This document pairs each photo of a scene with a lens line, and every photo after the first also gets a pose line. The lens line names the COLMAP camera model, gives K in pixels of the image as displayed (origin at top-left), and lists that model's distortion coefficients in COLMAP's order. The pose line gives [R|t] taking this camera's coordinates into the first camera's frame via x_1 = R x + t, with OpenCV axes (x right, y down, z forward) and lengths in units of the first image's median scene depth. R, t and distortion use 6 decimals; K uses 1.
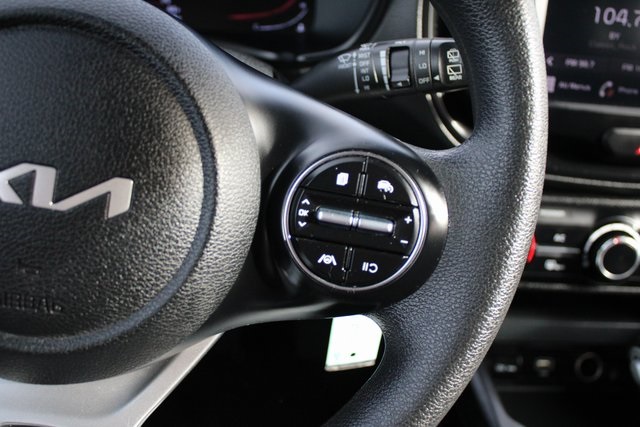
lens RADIAL K [[666.8, 0, 320.0], [0, 666.8, 213.5], [0, 0, 1]] dist [-0.093368, 0.007454]
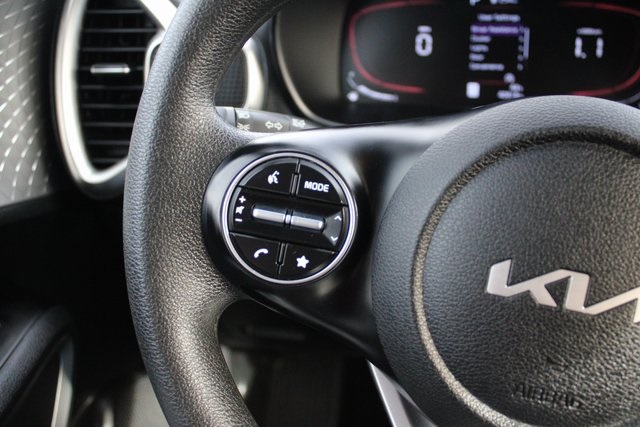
lens RADIAL K [[666.8, 0, 320.0], [0, 666.8, 213.5], [0, 0, 1]] dist [-0.093368, 0.007454]
pose [[0.958622, 0.027459, -0.283353, -0.520035], [-0.045598, 0.997297, -0.057621, -0.086832], [0.281005, 0.068157, 0.957283, -0.160487]]
